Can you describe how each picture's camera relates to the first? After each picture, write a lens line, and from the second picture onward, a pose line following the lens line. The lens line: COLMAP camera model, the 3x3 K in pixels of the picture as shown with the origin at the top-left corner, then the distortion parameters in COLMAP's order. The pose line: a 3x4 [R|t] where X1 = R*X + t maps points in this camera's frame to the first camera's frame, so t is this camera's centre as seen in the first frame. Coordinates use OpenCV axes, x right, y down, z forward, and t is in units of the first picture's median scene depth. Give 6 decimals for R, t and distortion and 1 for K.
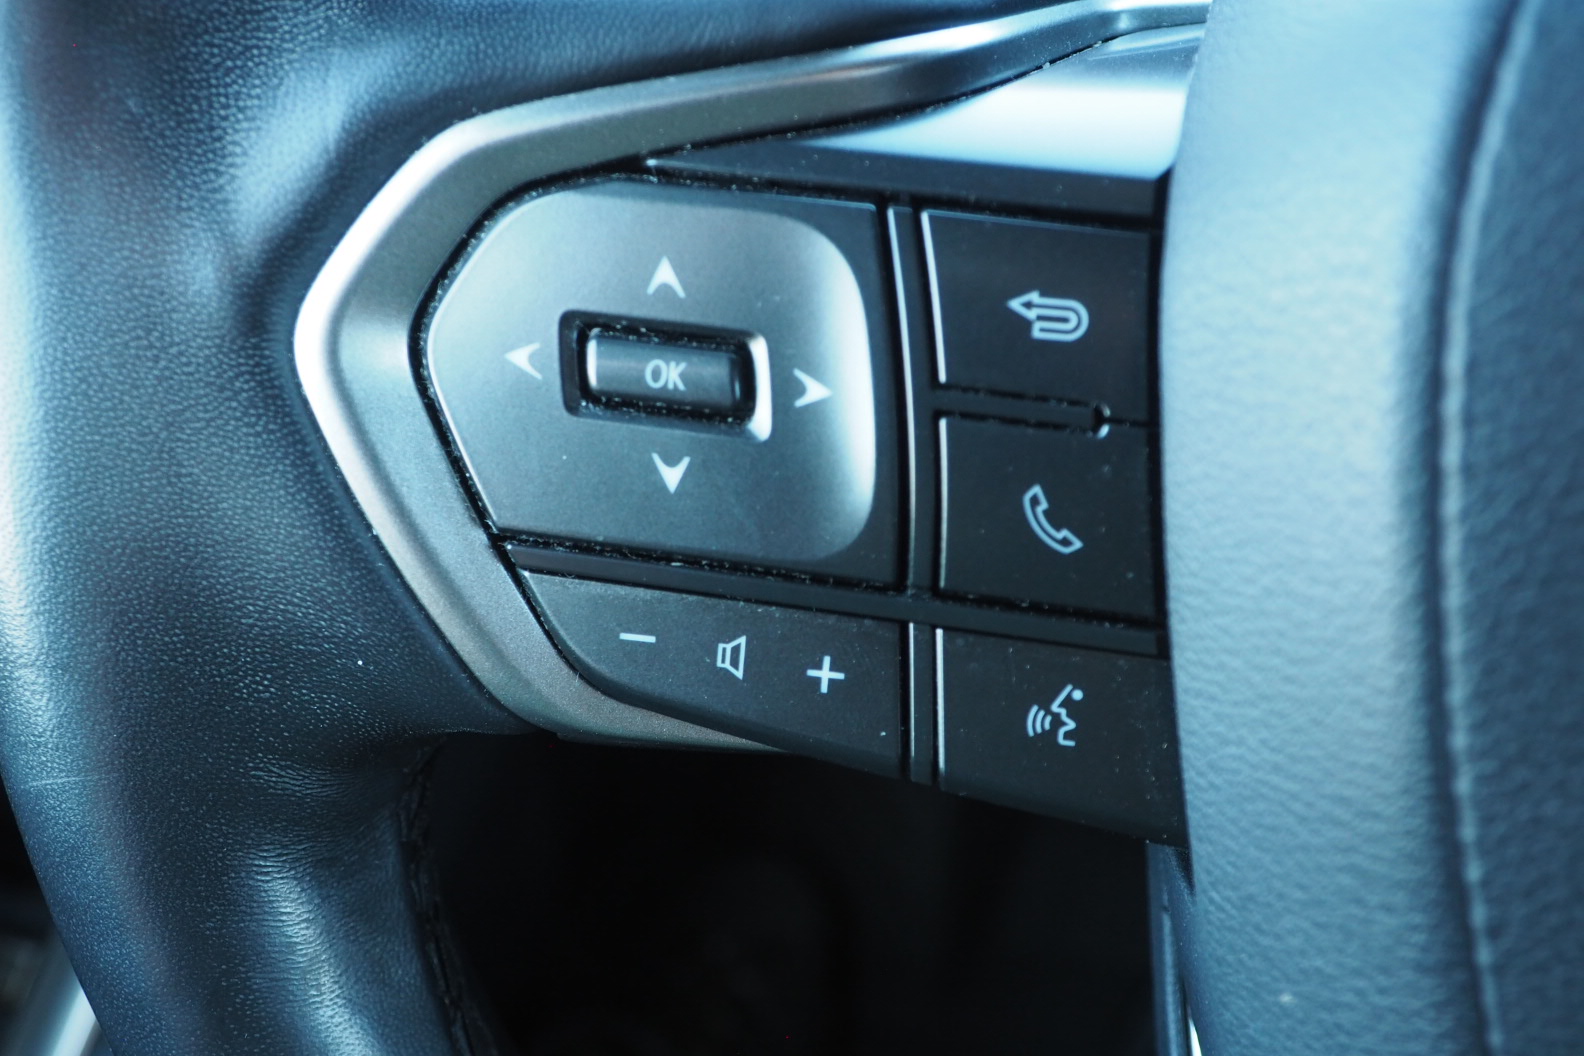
lens RADIAL K [[1664.4, 0, 794.1], [0, 1664.4, 525.9], [0, 0, 1]] dist [-0.009698, 0.000000]
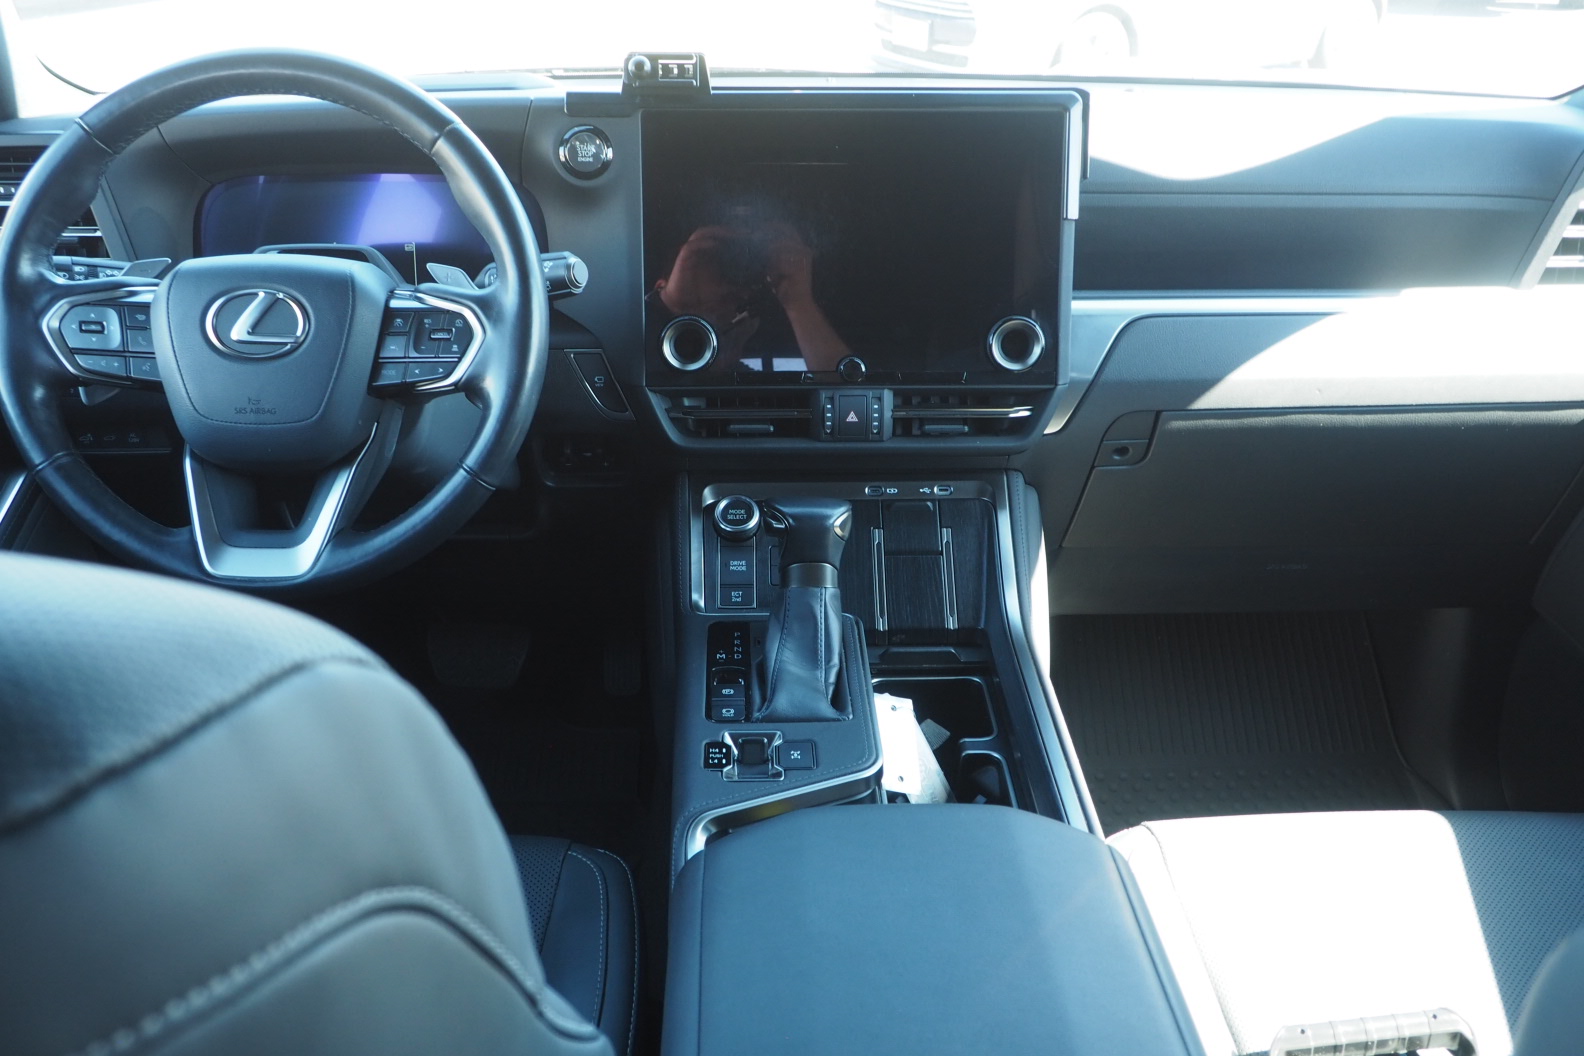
lens RADIAL K [[1486.9, 0, 798.5], [0, 1486.9, 542.1], [0, 0, 1]] dist [-0.012729, 0.000000]
pose [[0.968180, -0.052421, 0.244702, 1.401976], [0.112928, 0.964115, -0.240271, 2.979394], [-0.223325, 0.260259, 0.939357, -6.147095]]
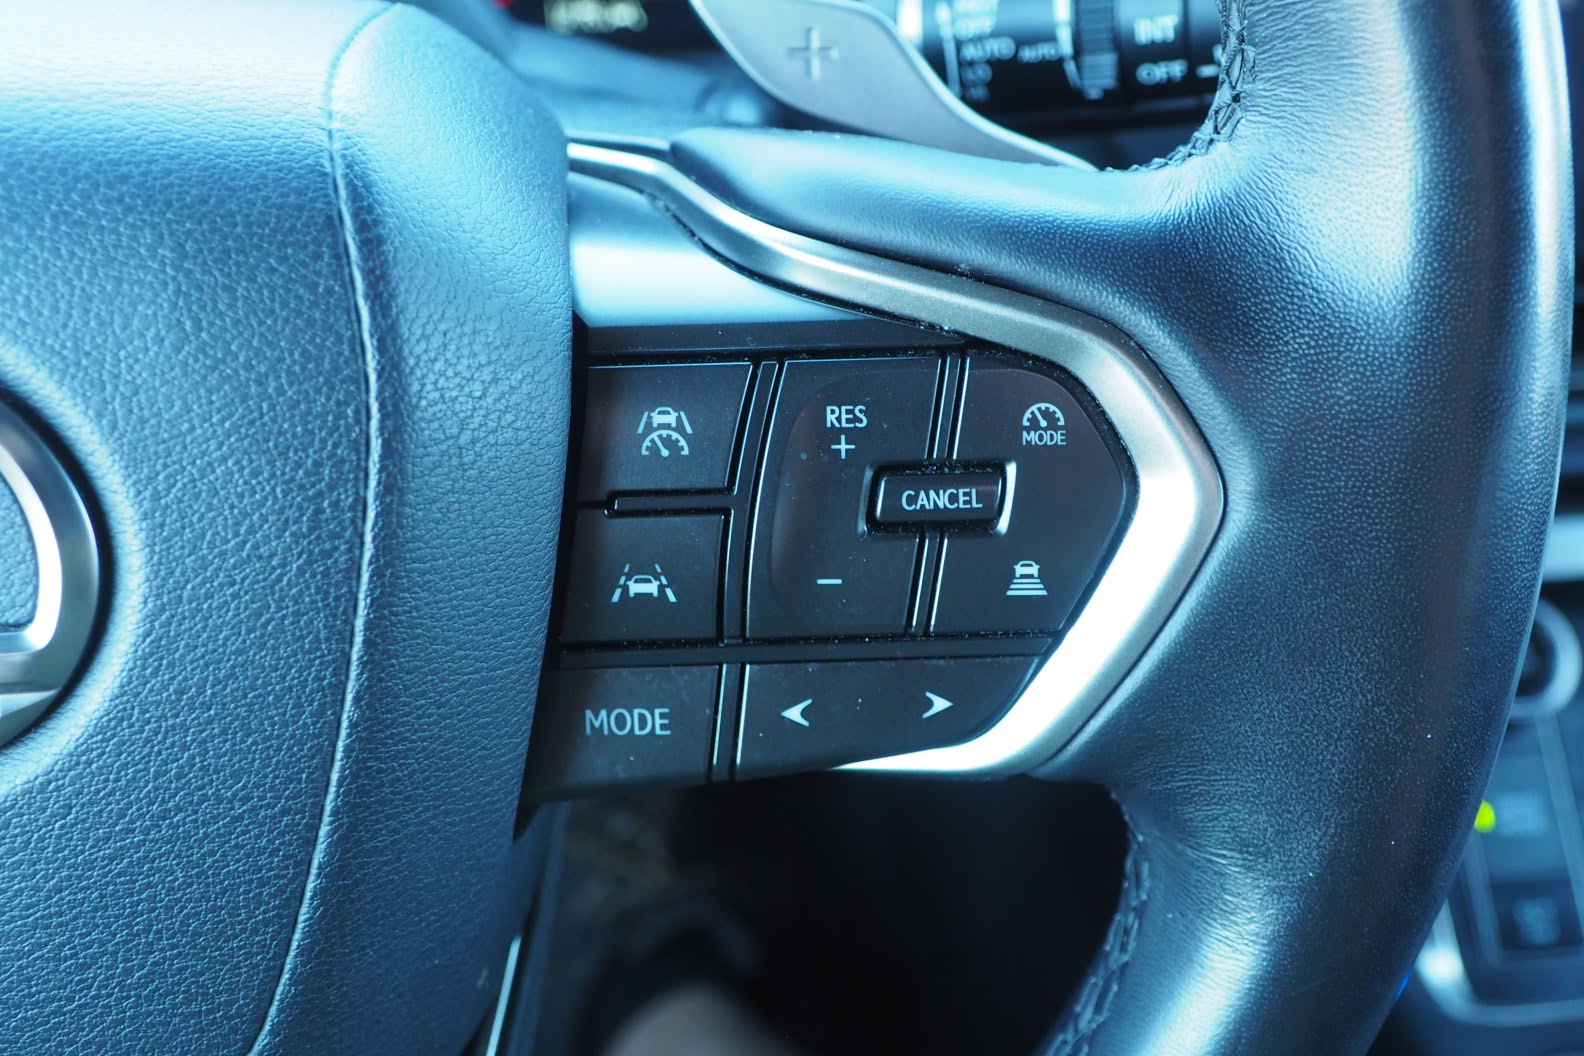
lens RADIAL K [[1664.4, 0, 697.8], [0, 1664.4, 539.1], [0, 0, 1]] dist [-0.009698, 0.000000]
pose [[0.957047, -0.166483, 0.237371, 1.045083], [0.167324, 0.985760, 0.016751, 0.111057], [-0.236780, 0.023687, 0.971275, -0.590017]]
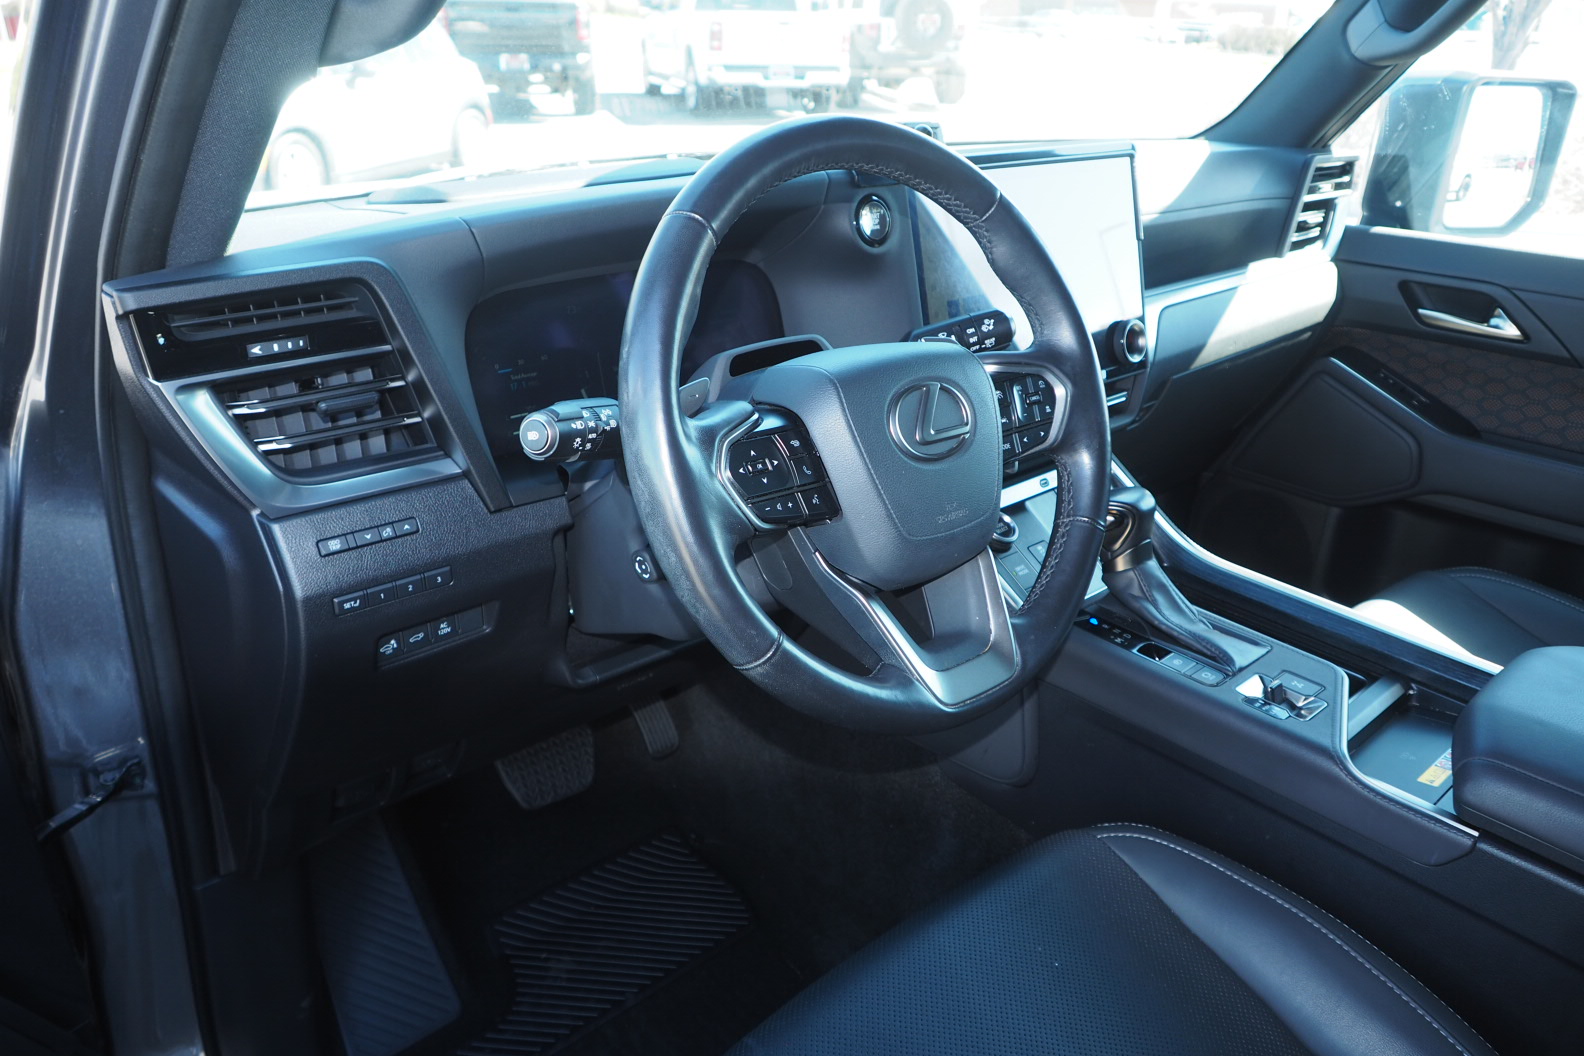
lens RADIAL K [[1125.5, 0, 787.0], [0, 1125.5, 521.0], [0, 0, 1]] dist [-0.035570, 0.011791]
pose [[0.595494, -0.271286, 0.756169, -3.306449], [0.481528, 0.873967, -0.065663, 0.426685], [-0.643053, 0.403219, 0.651074, -1.830702]]
